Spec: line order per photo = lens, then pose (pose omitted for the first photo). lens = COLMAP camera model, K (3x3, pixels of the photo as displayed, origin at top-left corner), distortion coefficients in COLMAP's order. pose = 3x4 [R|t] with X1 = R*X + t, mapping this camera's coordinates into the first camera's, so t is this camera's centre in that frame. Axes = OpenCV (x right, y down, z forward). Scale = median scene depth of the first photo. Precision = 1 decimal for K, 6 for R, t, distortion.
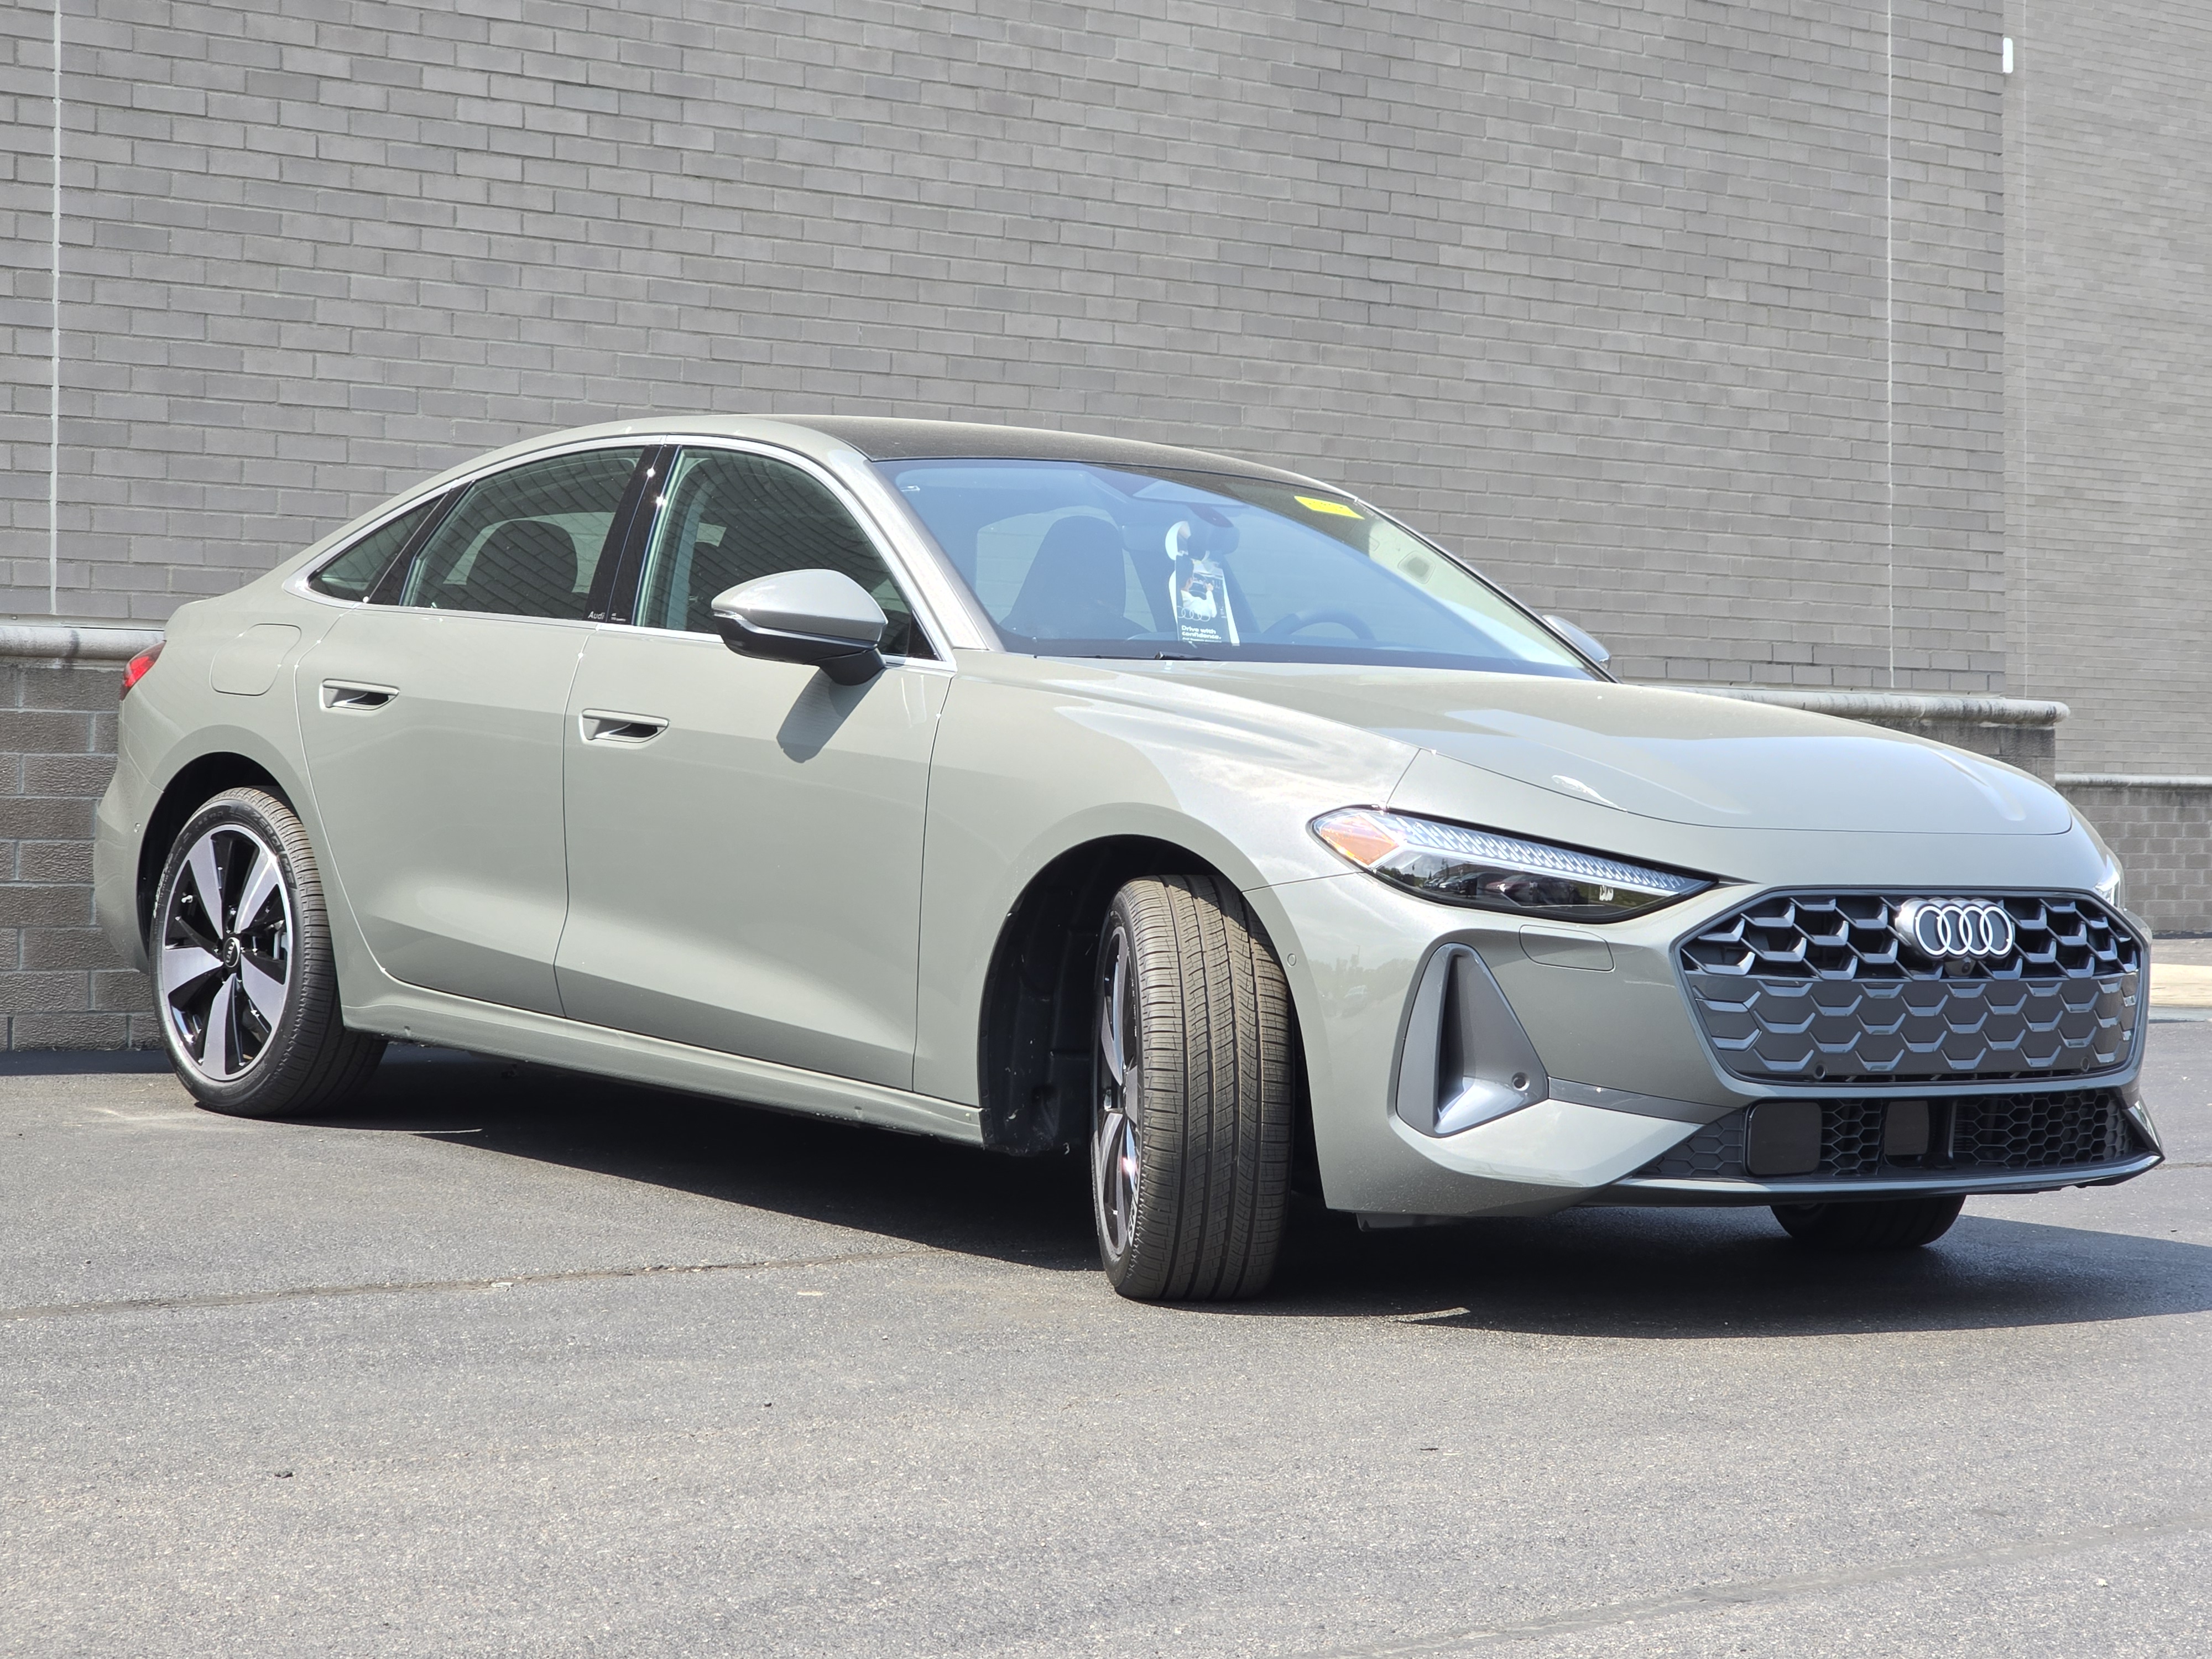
lens RADIAL K [[4553.0, 0, 1228.0], [0, 4553.0, 774.5], [0, 0, 1]] dist [-0.013749, 0.000000]
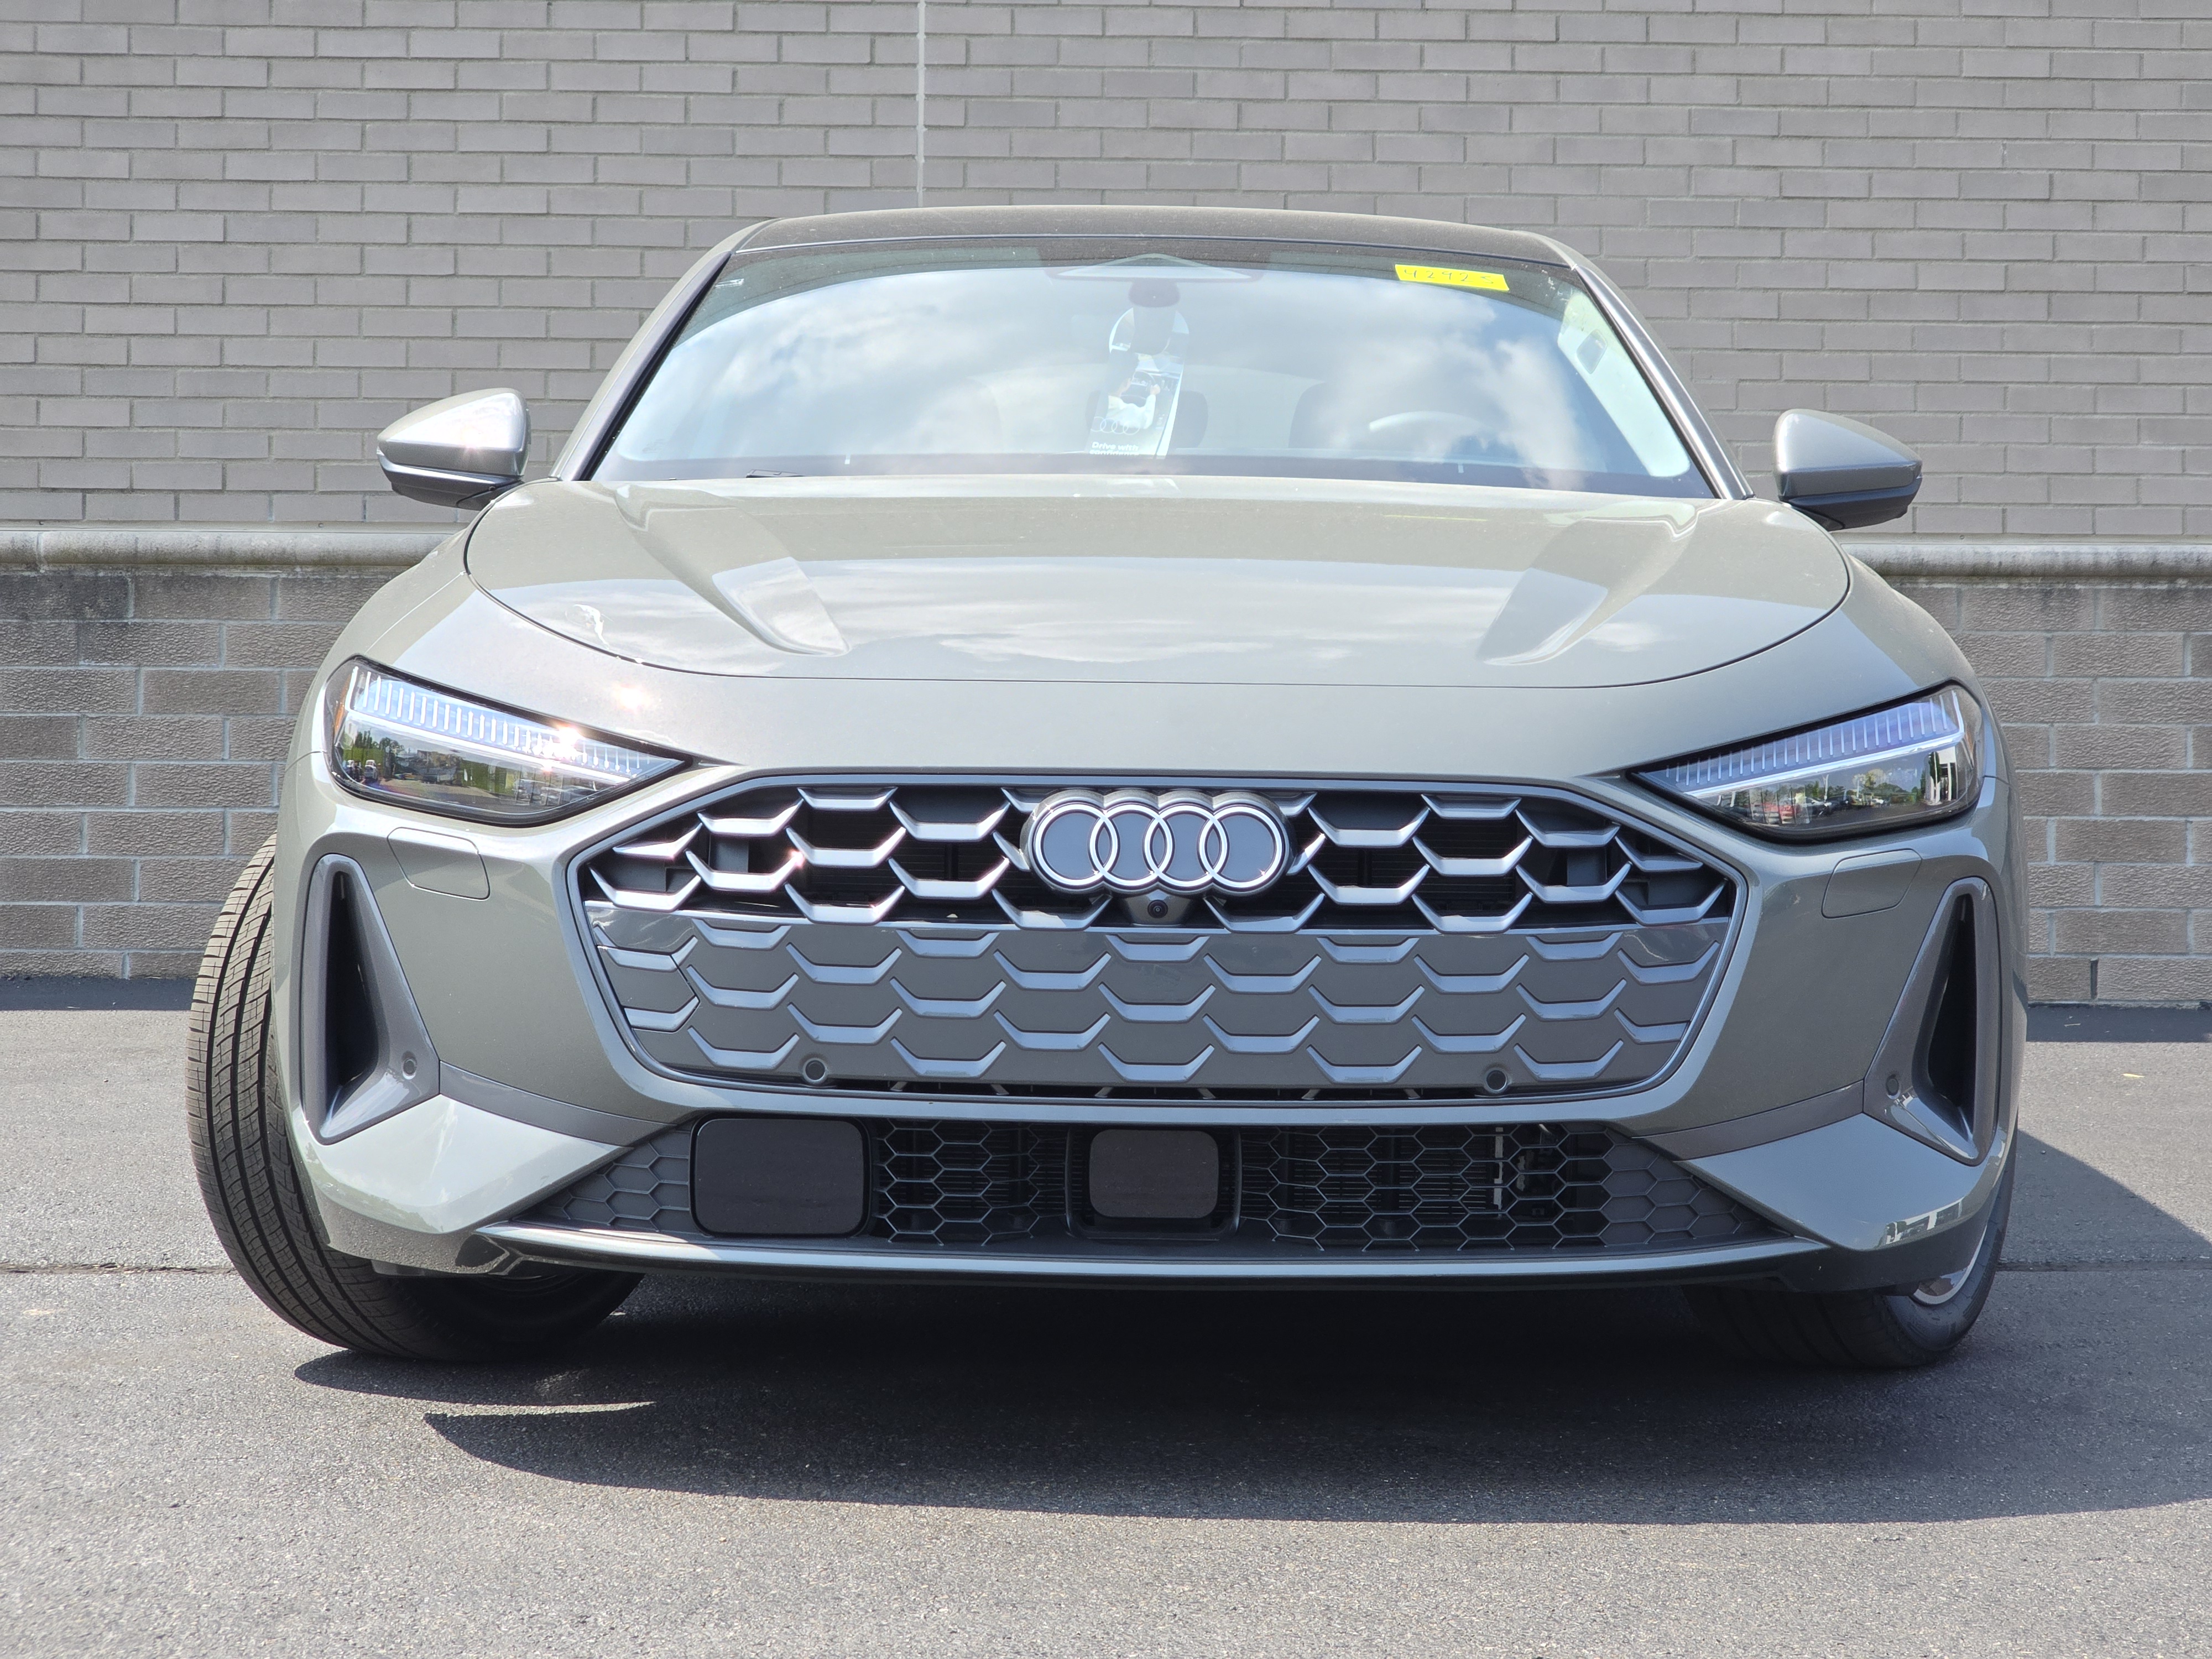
lens RADIAL K [[4187.0, 0, 1220.3], [0, 4187.0, 772.2], [0, 0, 1]] dist [-0.006601, 0.000000]
pose [[0.770248, -0.005891, -0.637717, 0.323918], [0.007386, 0.999973, -0.000316, 0.015554], [0.637702, -0.004467, 0.770271, 0.364754]]
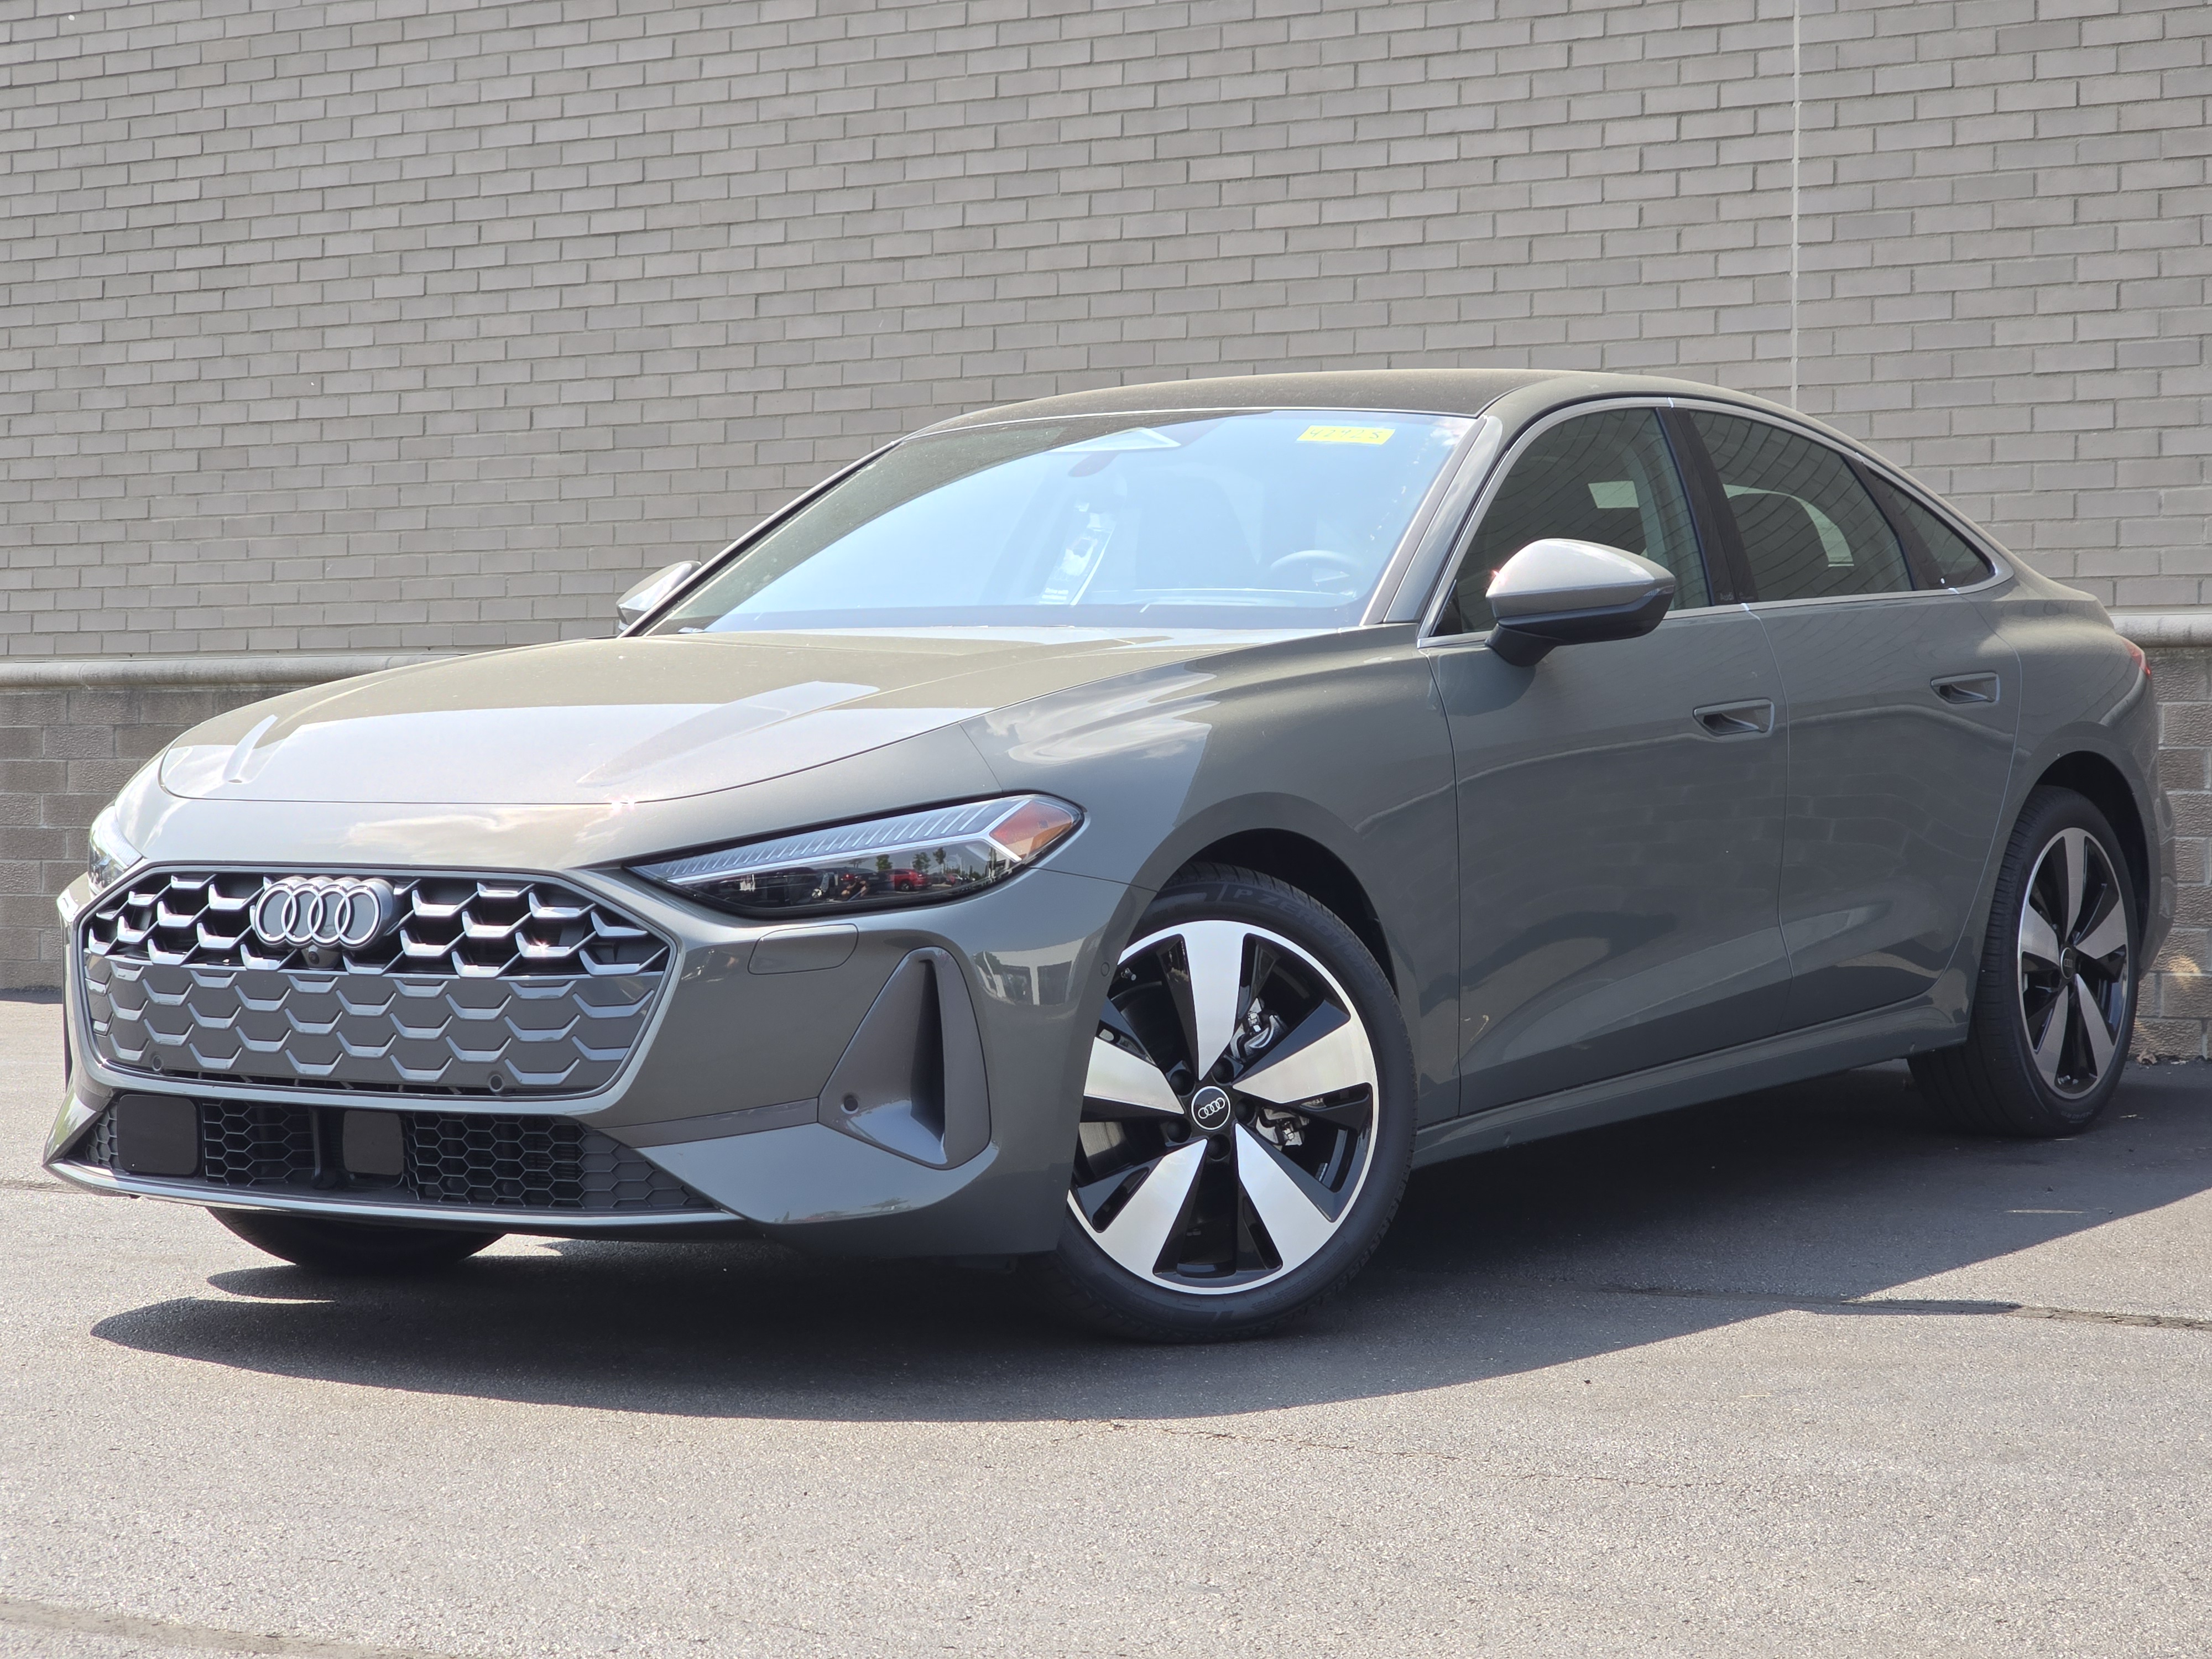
lens RADIAL K [[4553.0, 0, 1151.0], [0, 4553.0, 645.8], [0, 0, 1]] dist [-0.013749, 0.000000]
pose [[0.252558, -0.043165, -0.966619, 0.653702], [0.007770, 0.999063, -0.042584, 0.013334], [0.967551, 0.003245, 0.252656, 0.585907]]
